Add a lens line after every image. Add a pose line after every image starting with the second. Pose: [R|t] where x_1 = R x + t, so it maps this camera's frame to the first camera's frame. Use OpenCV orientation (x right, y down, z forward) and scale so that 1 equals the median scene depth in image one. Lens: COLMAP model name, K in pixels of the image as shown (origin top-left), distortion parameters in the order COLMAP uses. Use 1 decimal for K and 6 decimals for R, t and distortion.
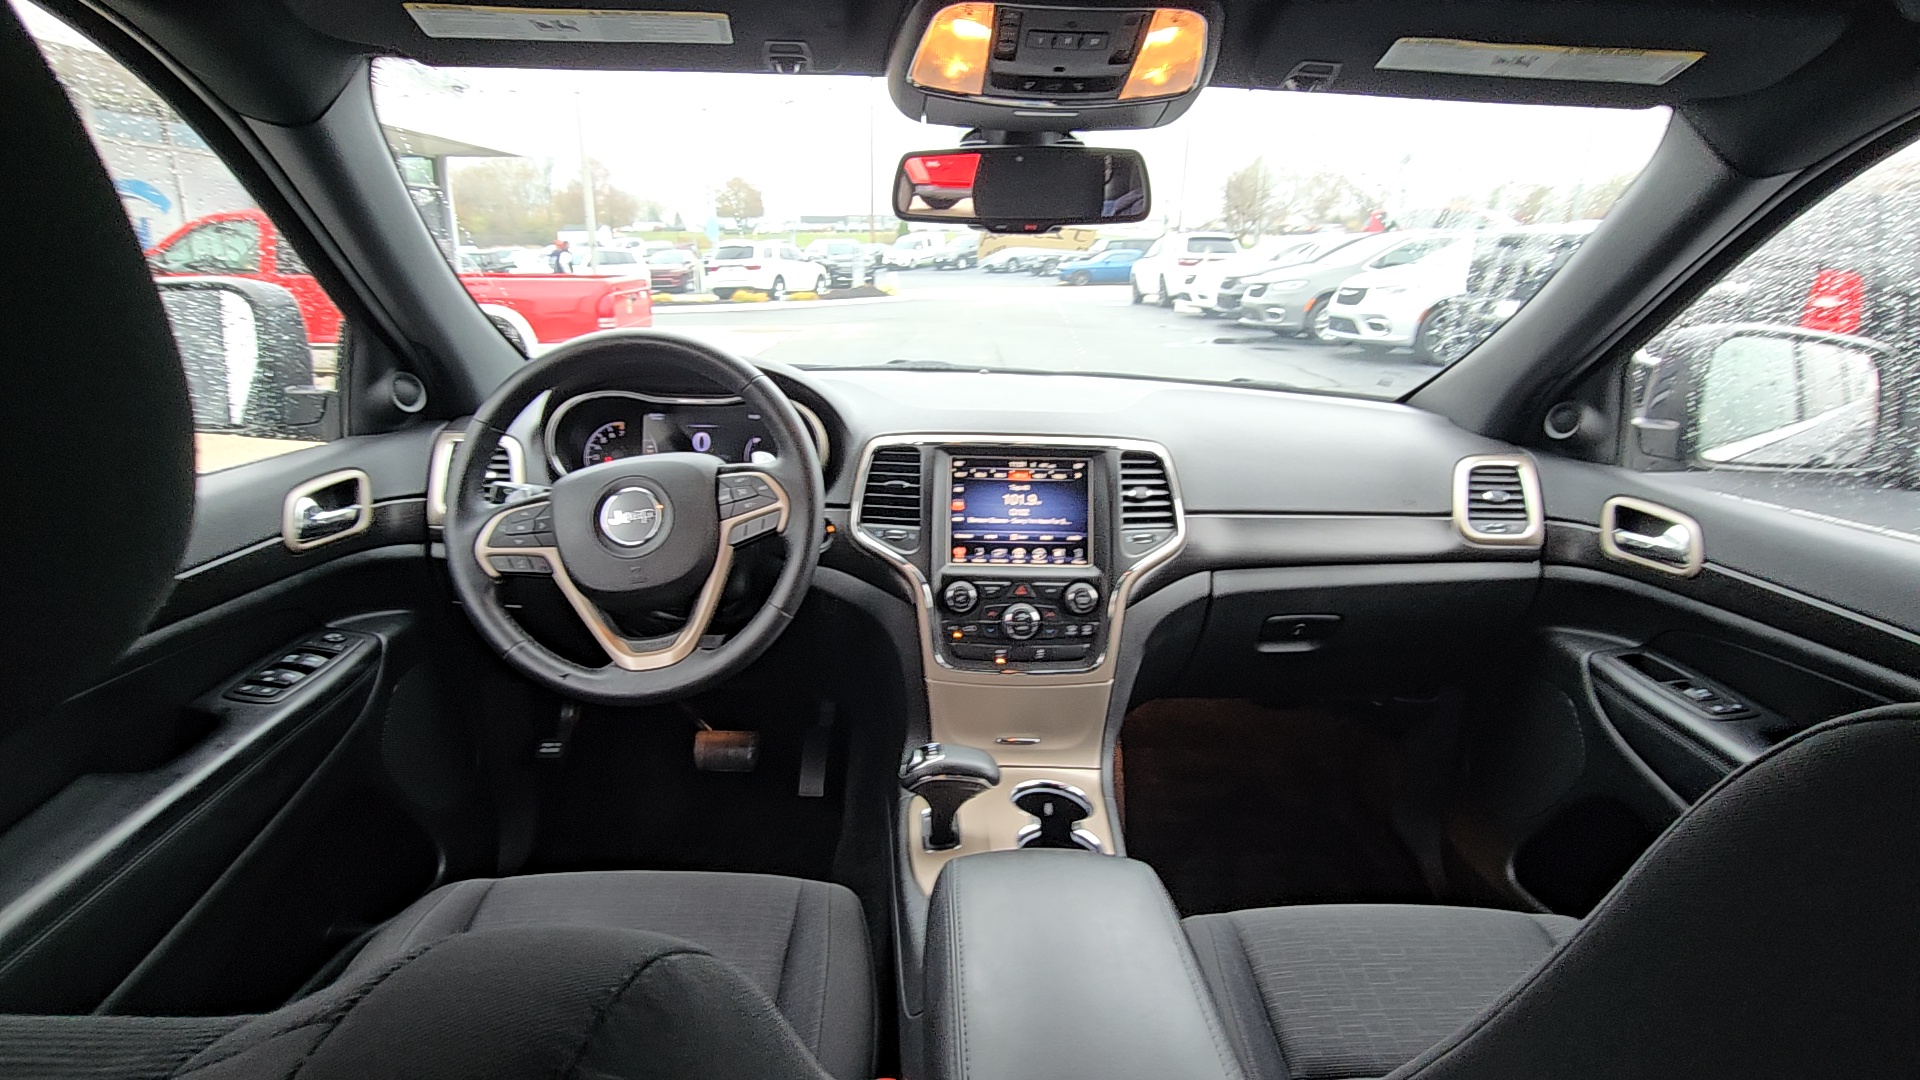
lens RADIAL K [[966.6, 0, 957.4], [0, 966.6, 541.6], [0, 0, 1]] dist [0.000201, -0.000080]
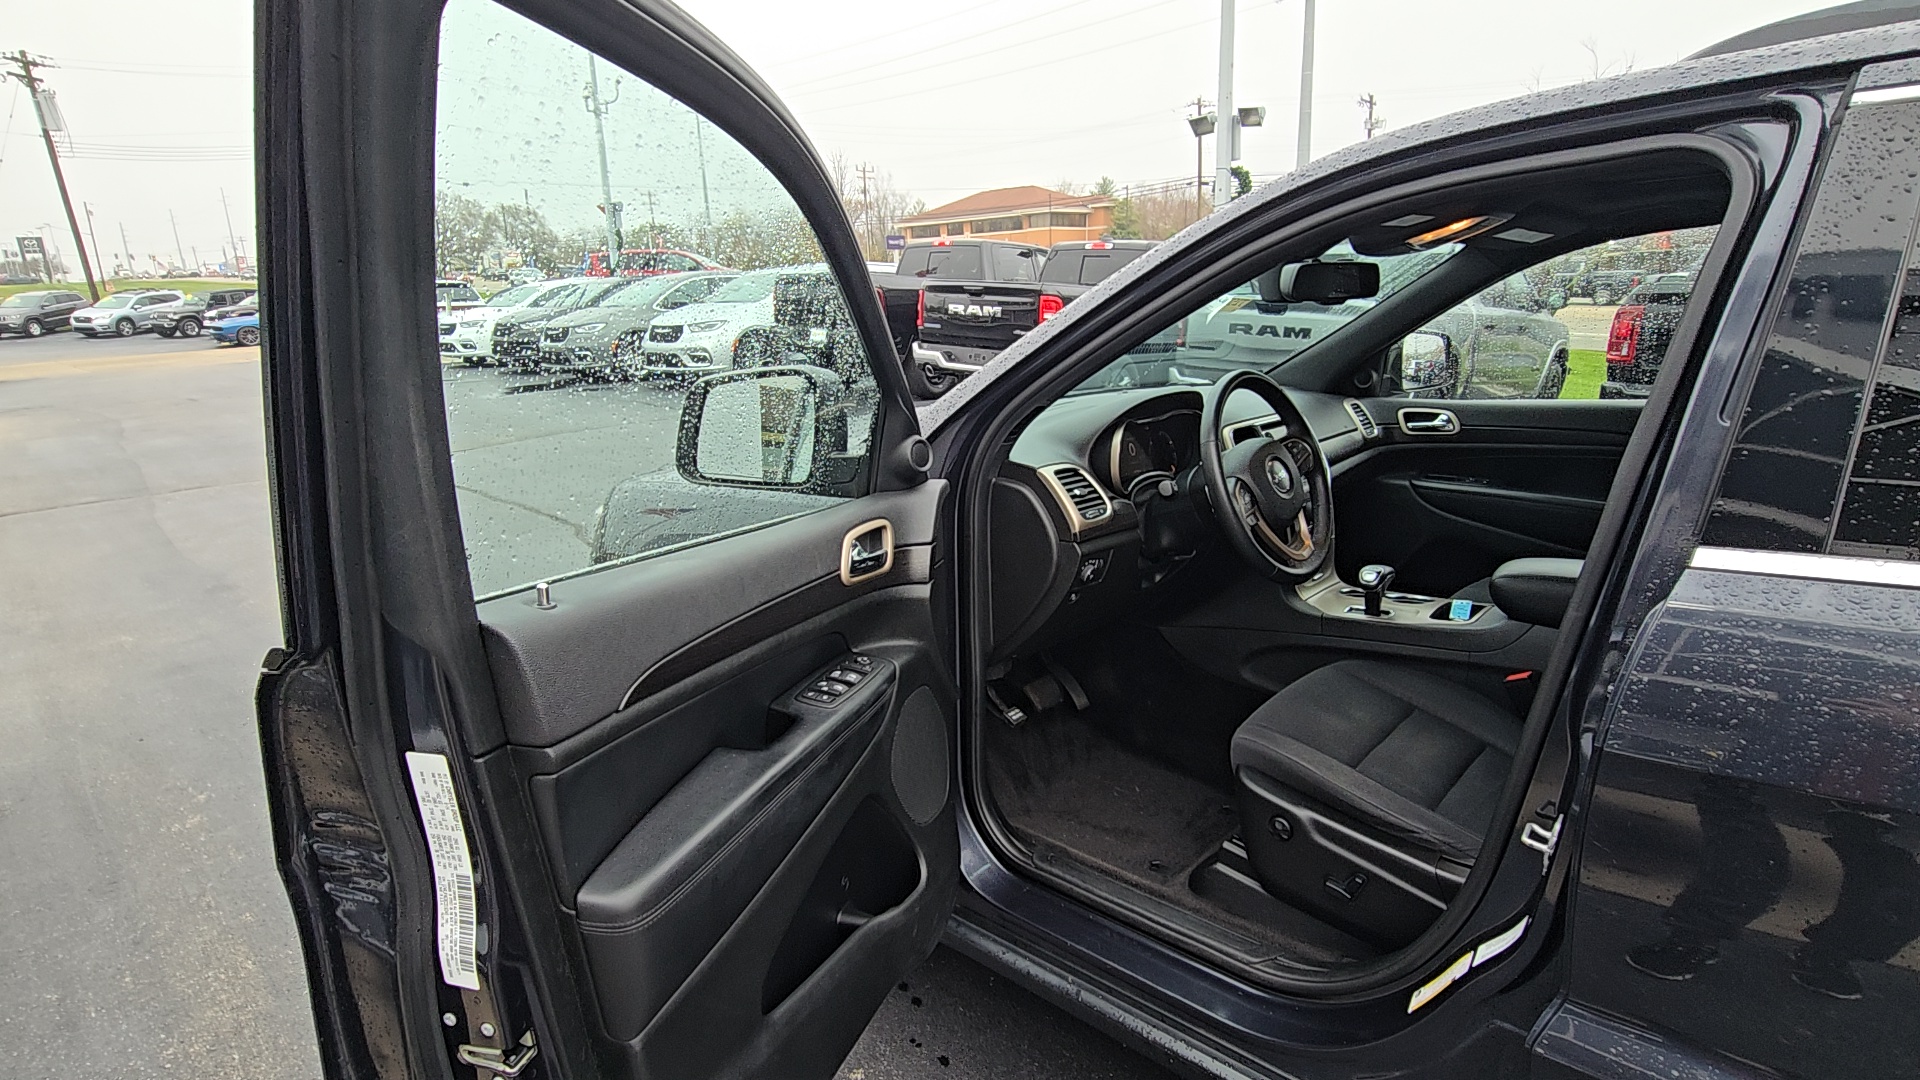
lens RADIAL K [[966.6, 0, 947.7], [0, 966.6, 544.2], [0, 0, 1]] dist [0.000201, -0.000080]
pose [[0.706889, -0.214642, 0.673970, -0.170132], [0.238286, 0.969413, 0.058808, -0.013071], [-0.665978, 0.119027, 0.736414, 0.012539]]
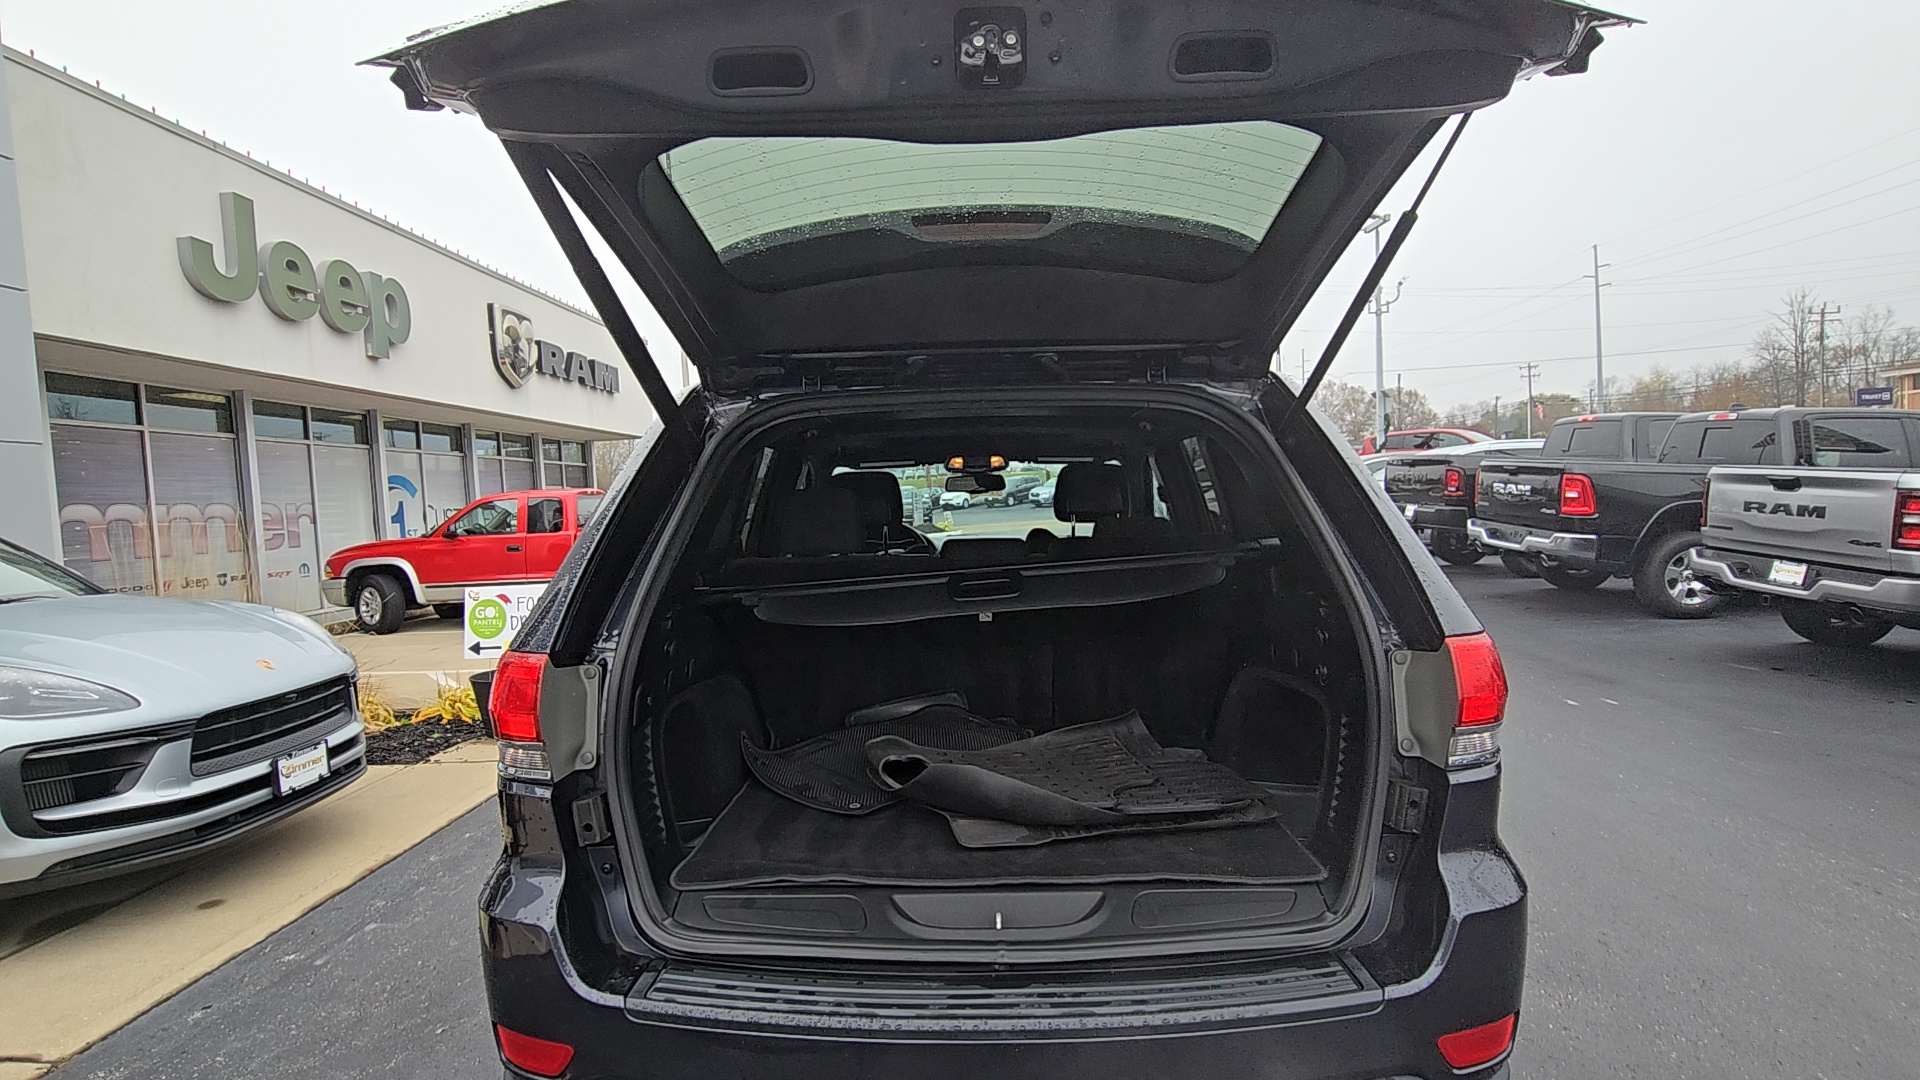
lens RADIAL K [[966.6, 0, 952.3], [0, 966.6, 549.8], [0, 0, 1]] dist [0.000201, -0.000080]
pose [[0.996773, -0.051416, -0.061648, 0.016192], [0.035929, 0.972490, -0.230155, 0.078084], [0.071786, 0.227198, 0.971199, -0.267009]]
